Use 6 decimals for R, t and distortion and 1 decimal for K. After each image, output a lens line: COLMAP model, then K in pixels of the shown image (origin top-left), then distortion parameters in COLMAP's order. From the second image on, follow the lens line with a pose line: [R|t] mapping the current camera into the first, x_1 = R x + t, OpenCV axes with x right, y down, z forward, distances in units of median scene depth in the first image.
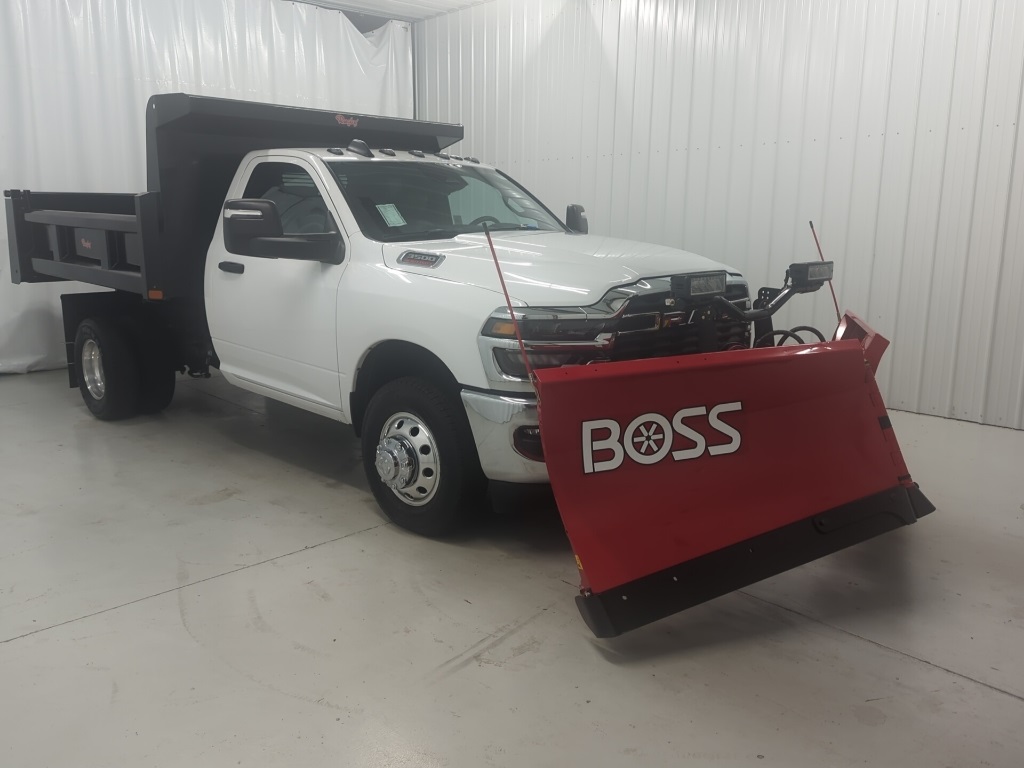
lens RADIAL K [[853.6, 0, 512.0], [0, 853.6, 384.0], [0, 0, 1]] dist [0.064949, -0.011567]
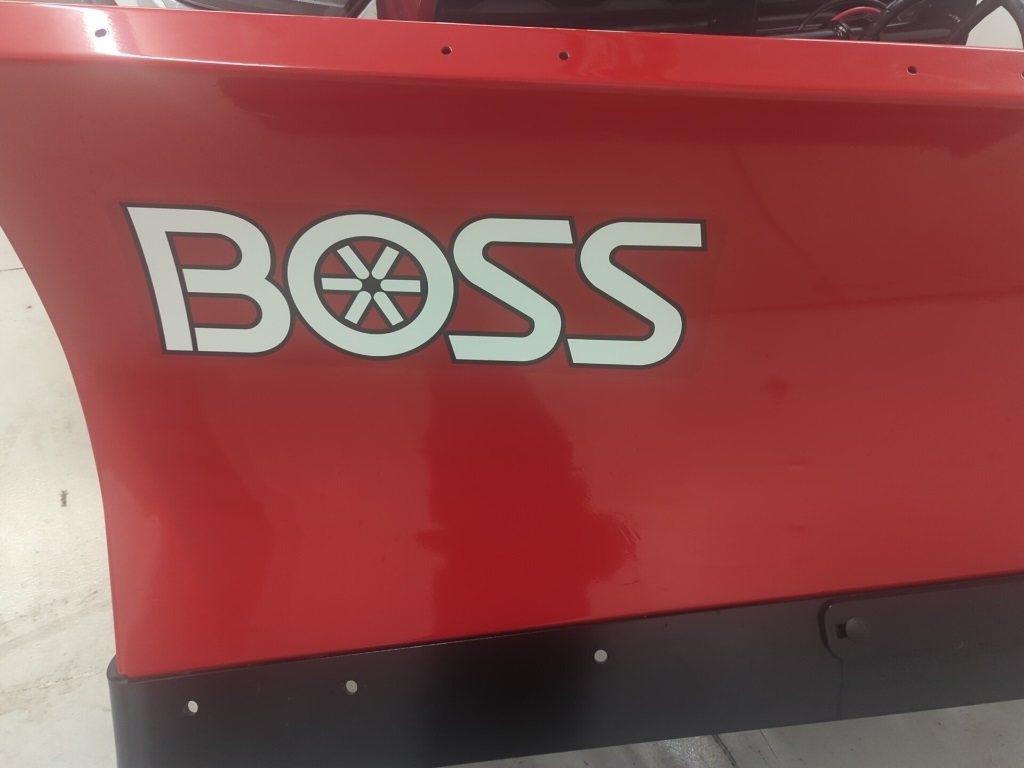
lens RADIAL K [[853.6, 0, 512.0], [0, 853.6, 384.0], [0, 0, 1]] dist [0.064949, -0.011567]
pose [[0.954019, 0.237041, -0.183467, 0.277390], [-0.136511, 0.888499, 0.438103, -0.052260], [0.266858, -0.392913, 0.880003, 0.713013]]
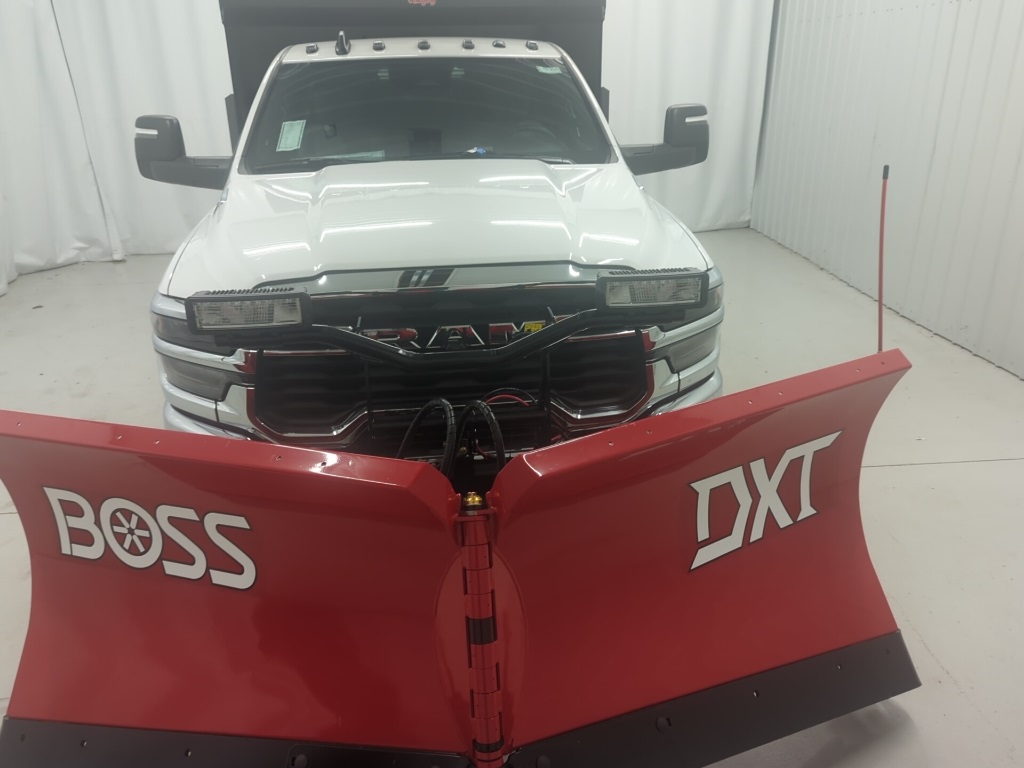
lens RADIAL K [[853.6, 0, 512.0], [0, 853.6, 384.0], [0, 0, 1]] dist [0.064949, -0.011567]
pose [[0.769792, 0.207453, -0.603642, 0.774148], [-0.100747, 0.973345, 0.206031, -0.219192], [0.630294, -0.097786, 0.770173, 0.674016]]
